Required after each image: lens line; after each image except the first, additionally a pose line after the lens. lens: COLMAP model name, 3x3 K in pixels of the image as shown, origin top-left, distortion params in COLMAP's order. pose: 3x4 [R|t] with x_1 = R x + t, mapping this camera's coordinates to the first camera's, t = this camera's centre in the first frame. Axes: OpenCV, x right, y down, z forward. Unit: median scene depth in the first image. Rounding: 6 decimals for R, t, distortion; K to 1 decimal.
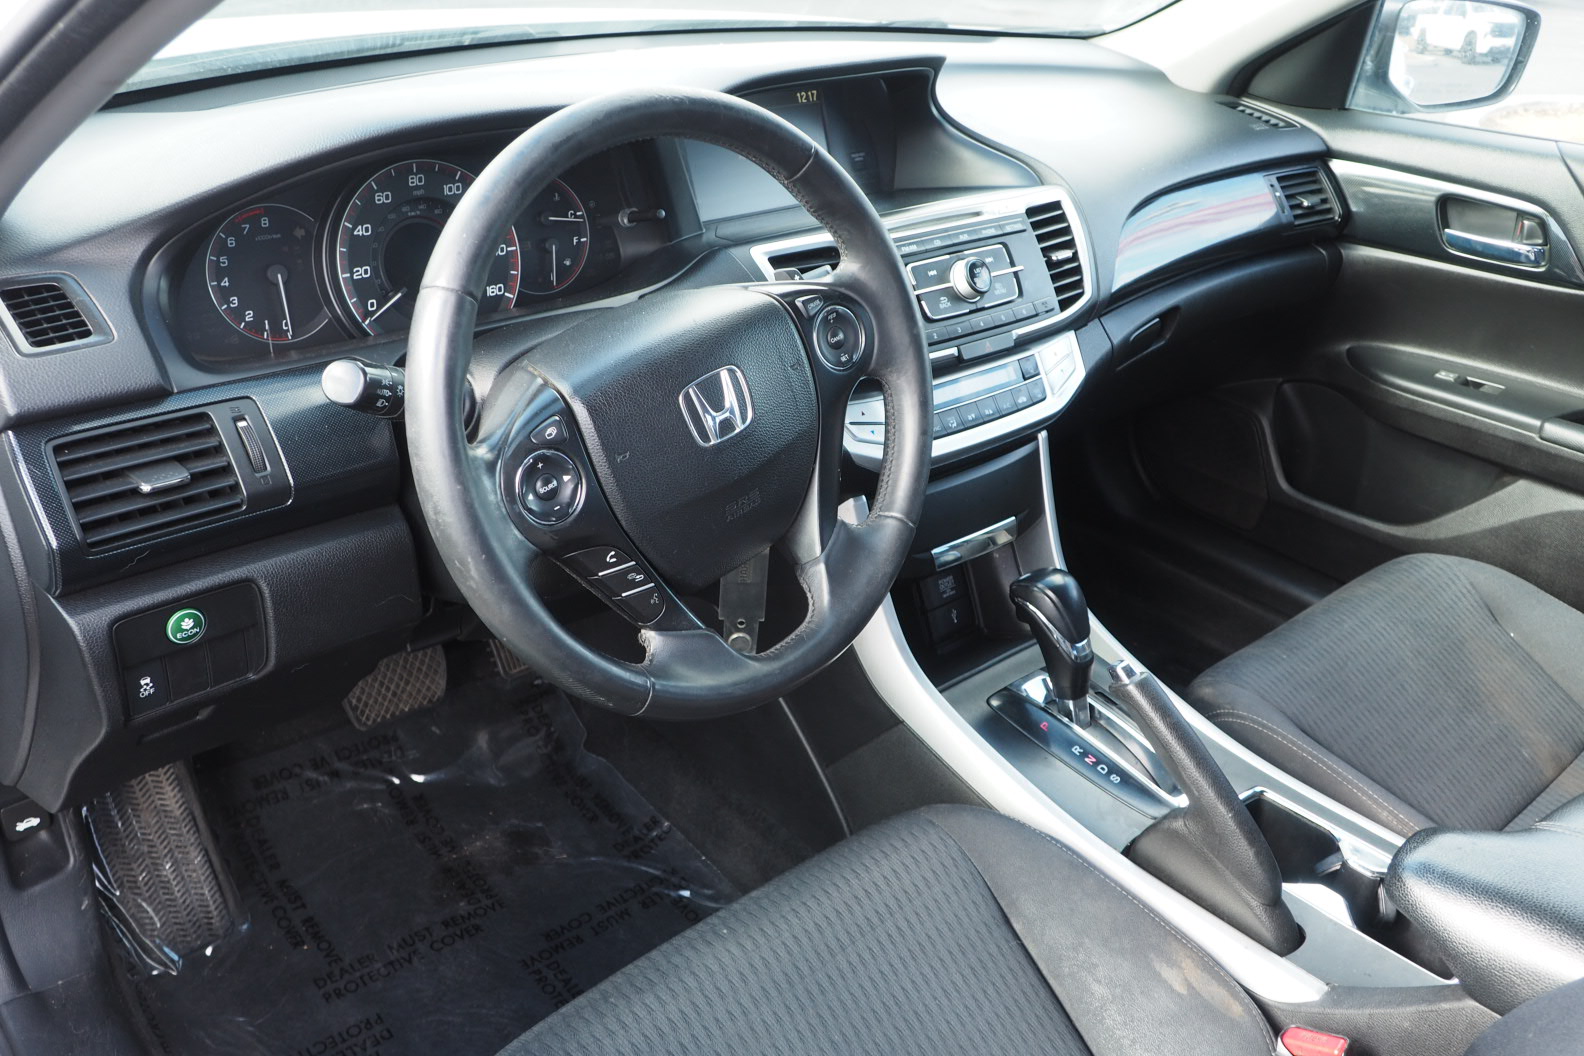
lens RADIAL K [[1409.9, 0, 776.0], [0, 1409.9, 520.5], [0, 0, 1]] dist [-0.030989, 0.025497]
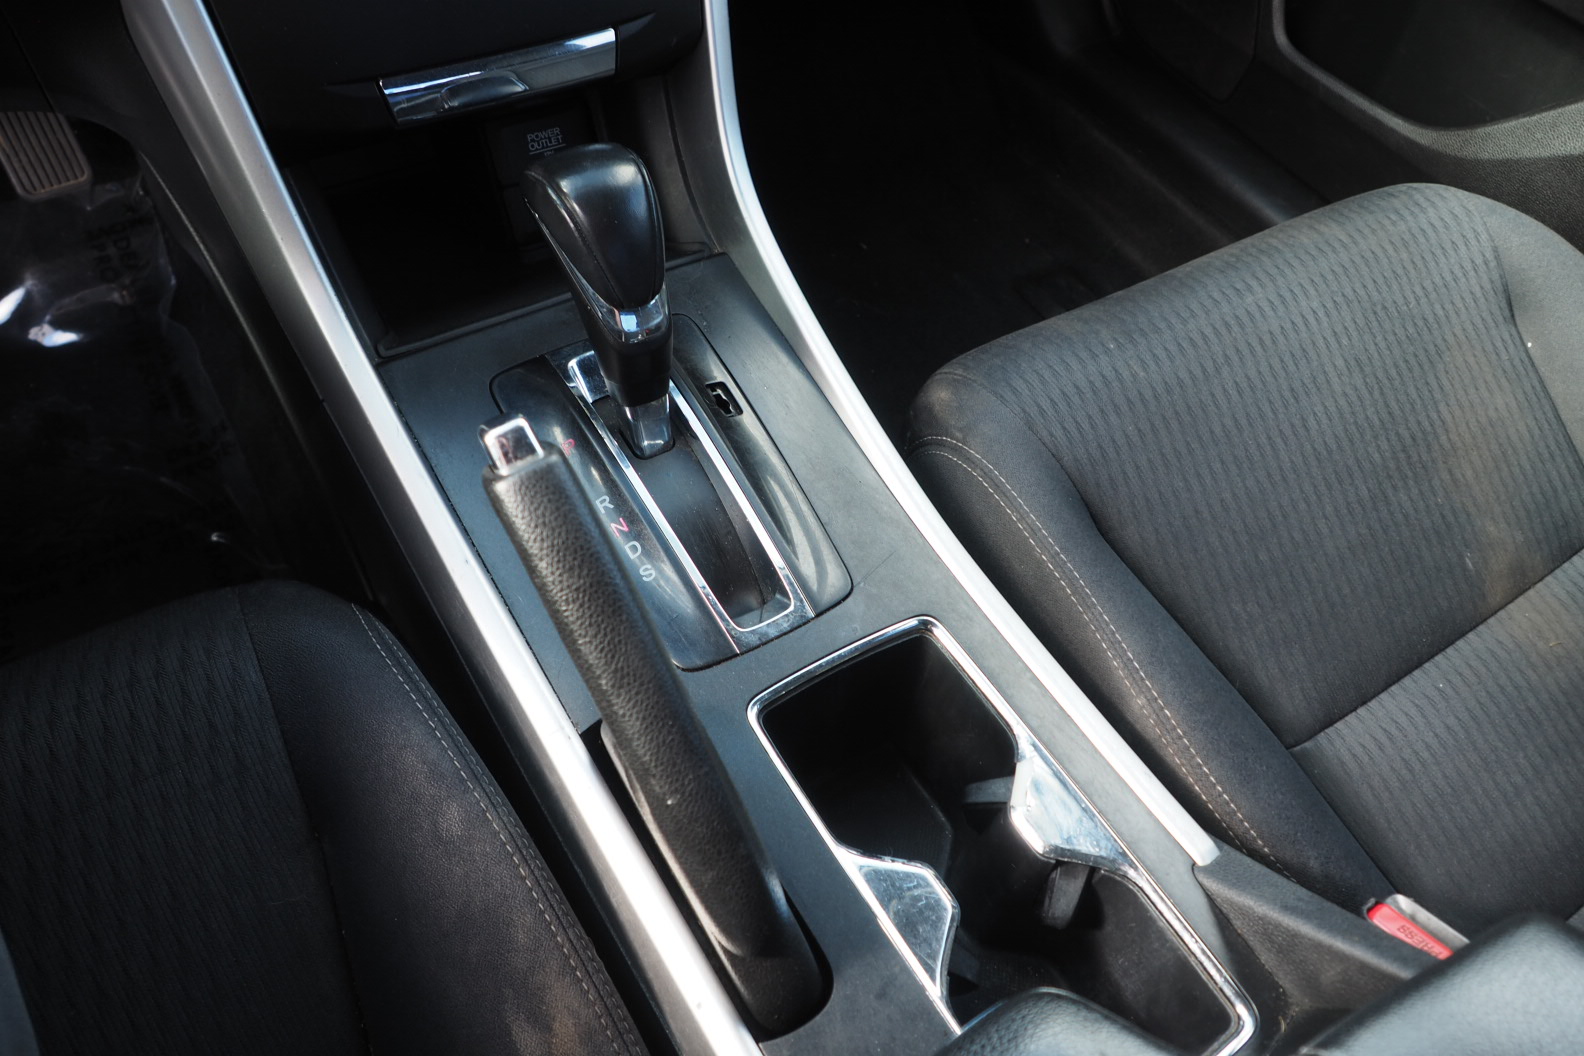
lens RADIAL K [[1132.3, 0, 800.0], [0, 1132.3, 539.8], [0, 0, 1]] dist [-0.042091, 0.007153]
pose [[0.985933, 0.153320, -0.066551, 0.243490], [-0.110171, 0.895572, 0.431060, -0.017133], [0.125692, -0.417664, 0.899866, 0.461885]]
